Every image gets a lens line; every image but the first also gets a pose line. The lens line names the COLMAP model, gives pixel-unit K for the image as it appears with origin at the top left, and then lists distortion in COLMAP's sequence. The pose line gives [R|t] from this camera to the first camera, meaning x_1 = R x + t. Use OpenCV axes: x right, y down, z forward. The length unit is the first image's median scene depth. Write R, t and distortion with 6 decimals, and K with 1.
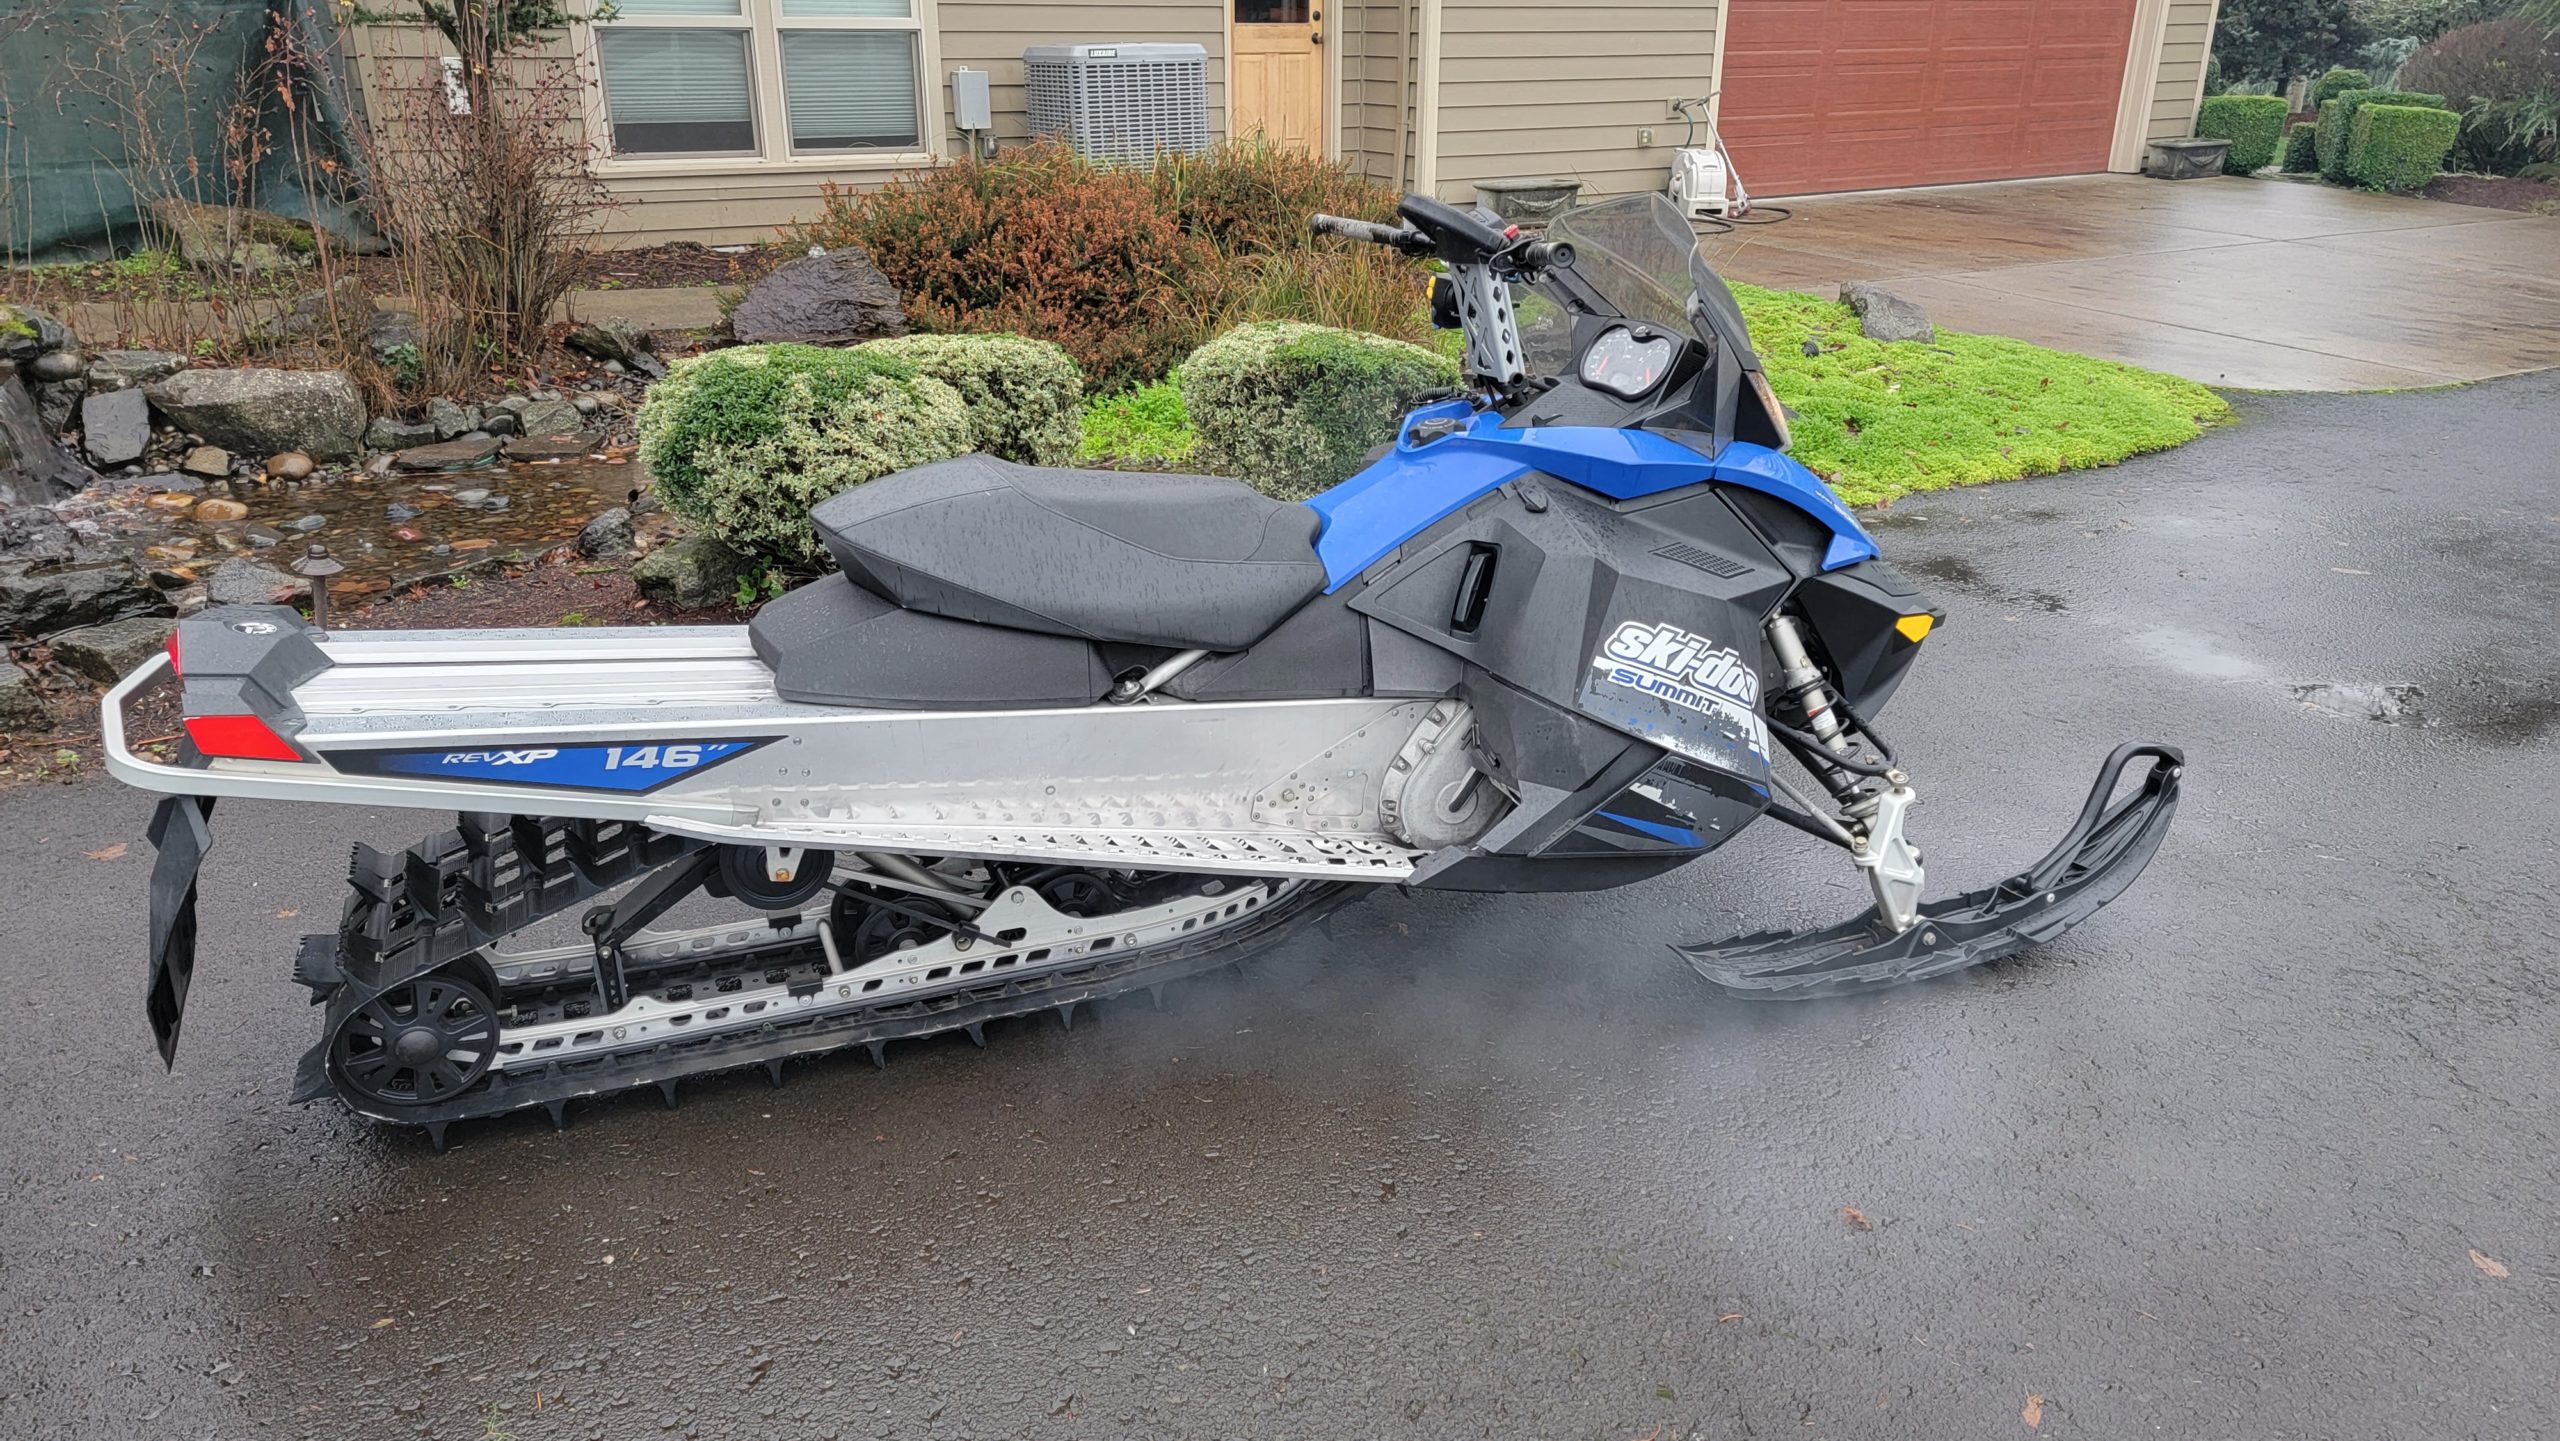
lens RADIAL K [[1811.5, 0, 1280.0], [0, 1811.5, 720.5], [0, 0, 1]] dist [0.047051, -0.004070]
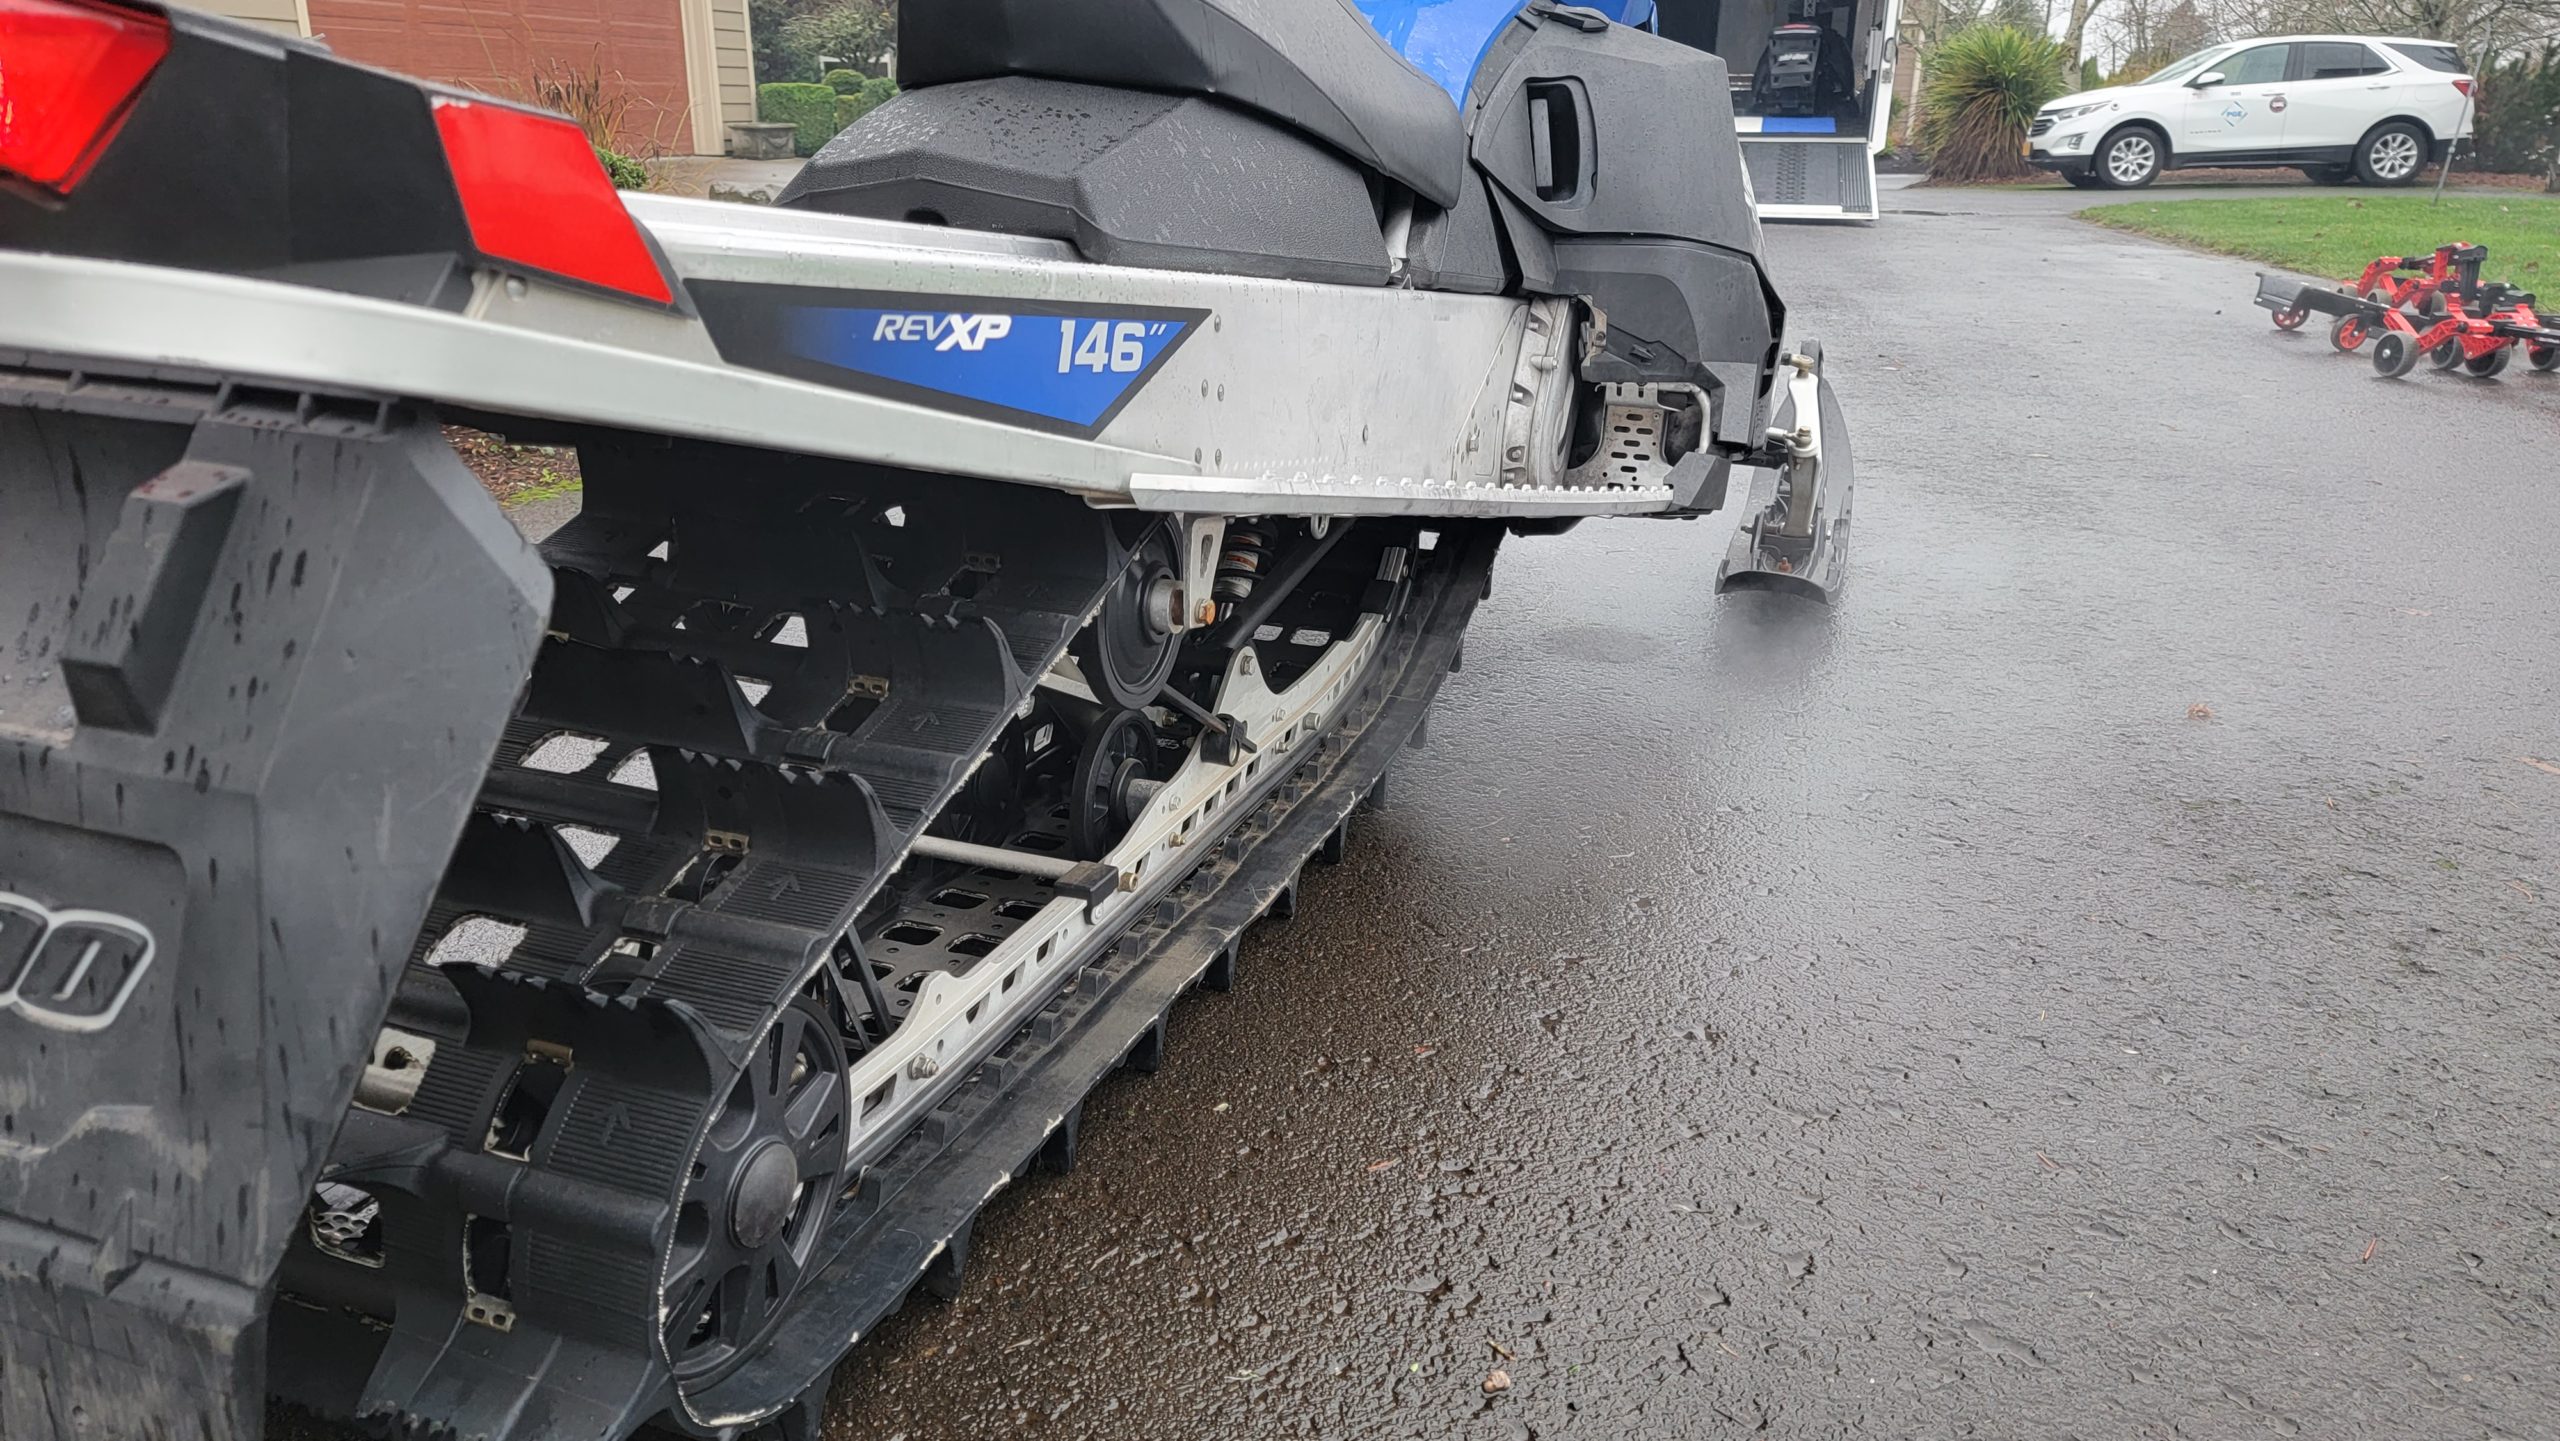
lens RADIAL K [[1811.5, 0, 1280.0], [0, 1811.5, 720.5], [0, 0, 1]] dist [0.047051, -0.004070]
pose [[0.672135, -0.236999, 0.701474, -0.635473], [0.267052, 0.961218, 0.068873, 0.087247], [-0.690592, 0.141038, 0.709359, 0.656314]]
